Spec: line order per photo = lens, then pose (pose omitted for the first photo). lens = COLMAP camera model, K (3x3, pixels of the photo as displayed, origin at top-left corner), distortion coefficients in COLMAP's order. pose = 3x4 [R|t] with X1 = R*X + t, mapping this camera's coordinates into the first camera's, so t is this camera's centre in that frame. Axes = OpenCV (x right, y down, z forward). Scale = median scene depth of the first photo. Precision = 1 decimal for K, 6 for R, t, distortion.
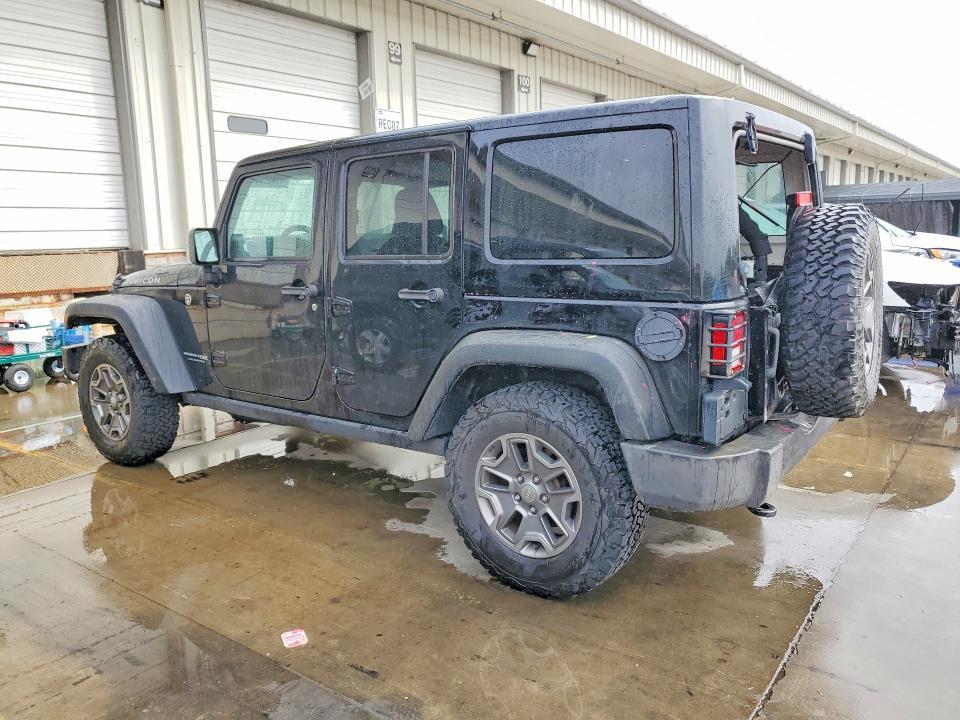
lens RADIAL K [[787.4, 0, 480.0], [0, 787.4, 360.0], [0, 0, 1]] dist [0.027403, -0.003901]
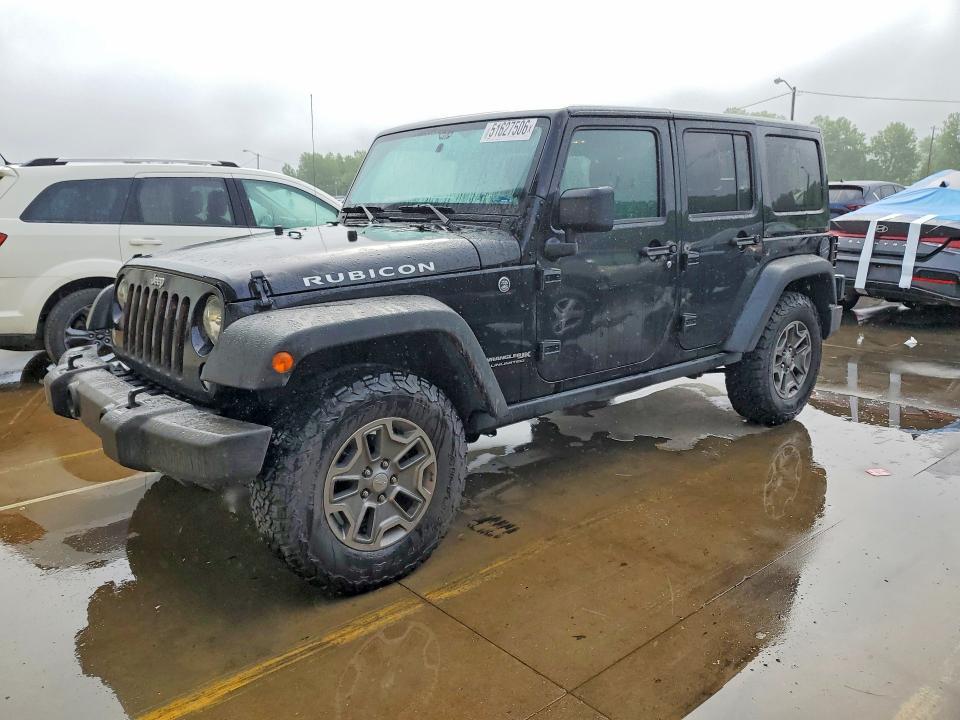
lens RADIAL K [[787.4, 0, 480.0], [0, 787.4, 360.0], [0, 0, 1]] dist [0.027403, -0.003901]
pose [[0.216117, -0.182250, 0.959207, -0.840876], [0.203542, 0.969249, 0.138299, -0.087575], [-0.954916, 0.165350, 0.246567, 0.643124]]
